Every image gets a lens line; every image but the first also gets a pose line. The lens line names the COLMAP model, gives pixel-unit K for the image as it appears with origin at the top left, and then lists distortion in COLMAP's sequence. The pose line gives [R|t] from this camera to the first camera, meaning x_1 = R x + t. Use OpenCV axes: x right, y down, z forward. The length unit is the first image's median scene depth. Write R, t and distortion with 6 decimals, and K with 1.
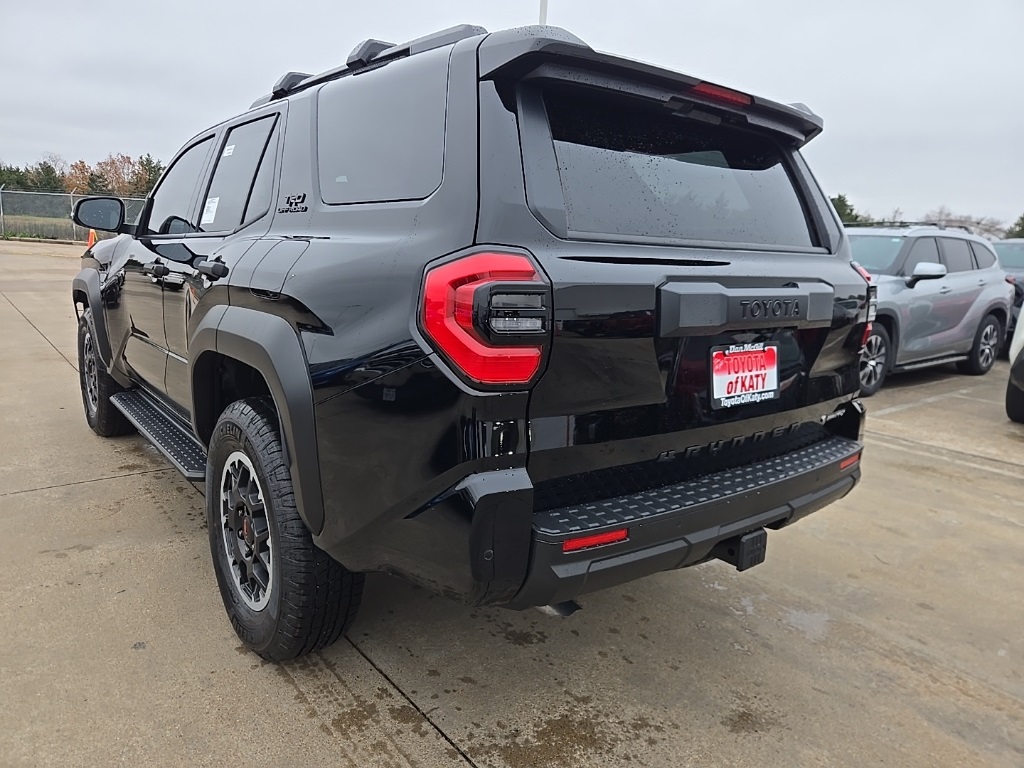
lens RADIAL K [[681.5, 0, 514.2], [0, 681.5, 379.1], [0, 0, 1]] dist [0.076835, -0.057852]
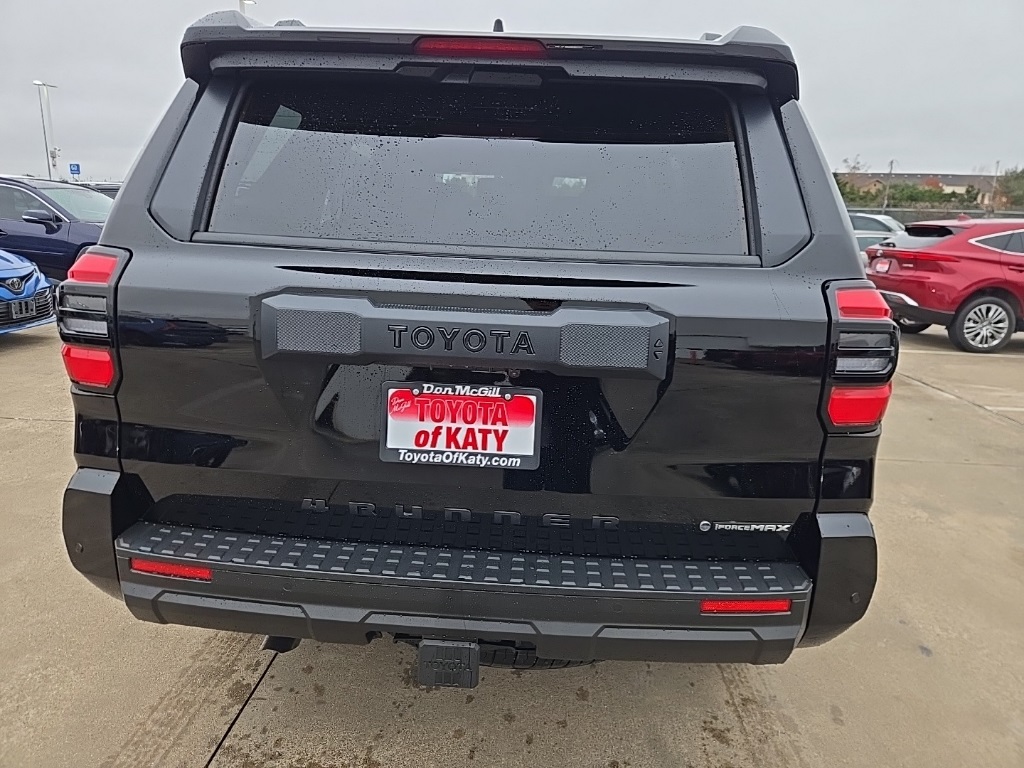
lens RADIAL K [[681.5, 0, 514.2], [0, 681.5, 379.1], [0, 0, 1]] dist [0.076835, -0.057852]
pose [[0.747834, 0.126731, -0.651677, 0.843032], [-0.128884, 0.990649, 0.044749, -0.095970], [0.651255, 0.050526, 0.757175, 0.475004]]
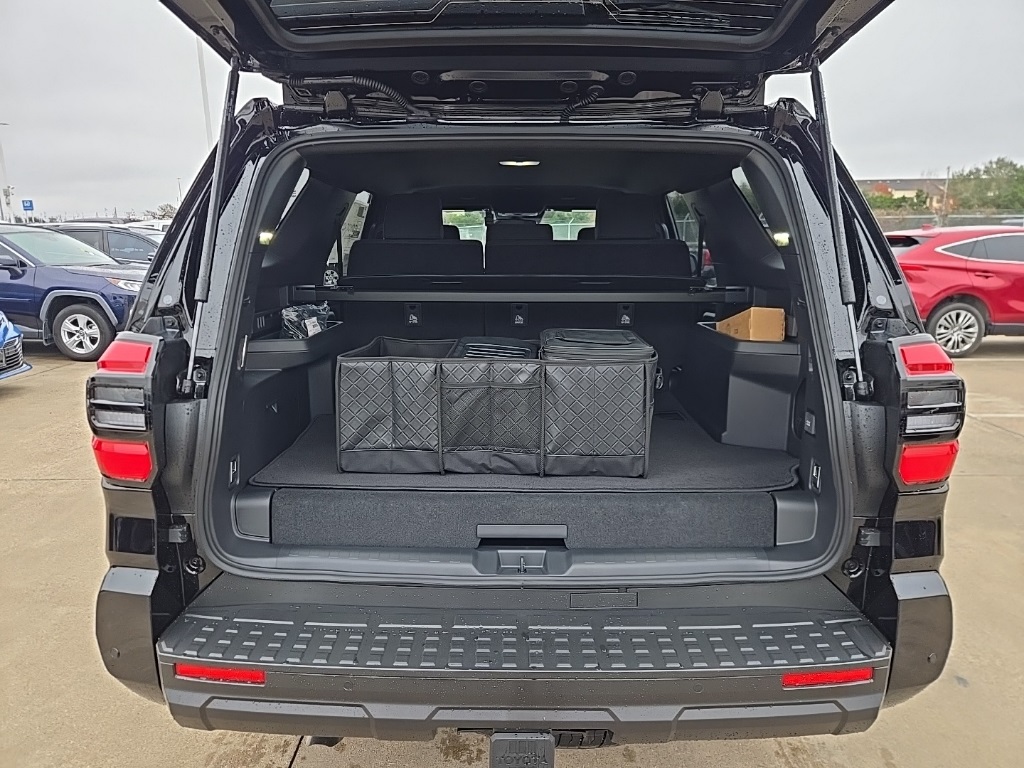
lens RADIAL K [[681.5, 0, 514.2], [0, 681.5, 379.1], [0, 0, 1]] dist [0.076835, -0.057852]
pose [[0.778459, 0.074114, -0.623304, 0.751204], [-0.082801, 0.996452, 0.015071, -0.143806], [0.622210, 0.039878, 0.781834, 0.434579]]
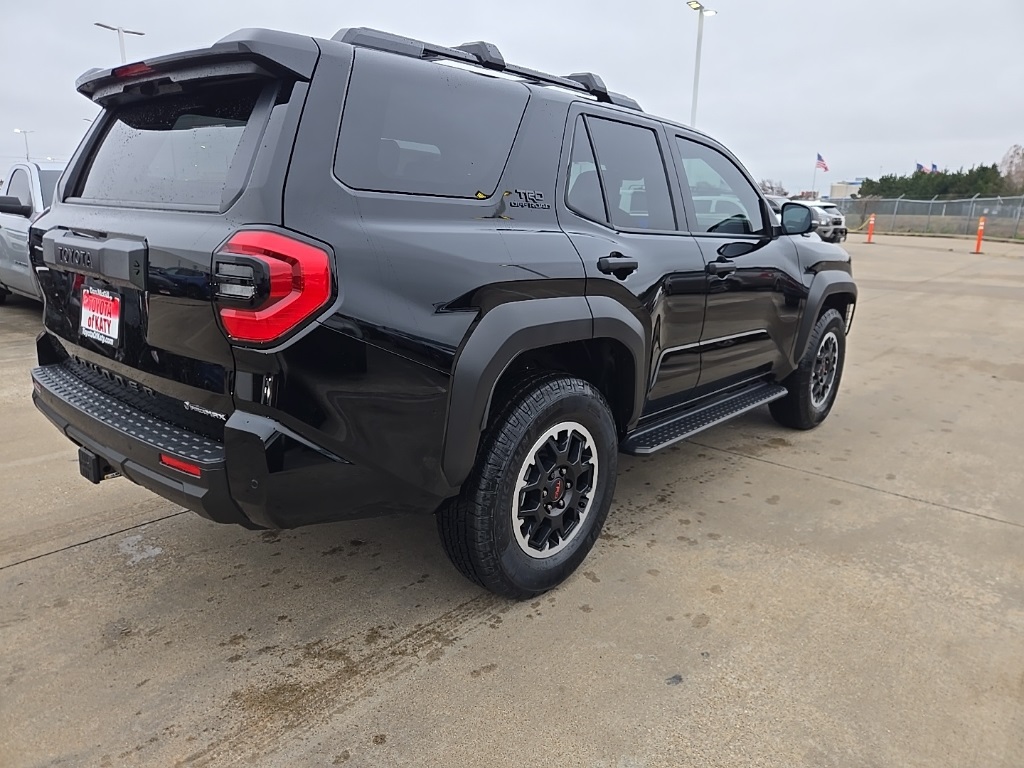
lens RADIAL K [[681.5, 0, 514.2], [0, 681.5, 379.1], [0, 0, 1]] dist [0.076835, -0.057852]
pose [[0.178820, 0.193198, -0.964727, 1.590536], [-0.210197, 0.965395, 0.154370, -0.227949], [0.961166, 0.175178, 0.213241, 1.423163]]
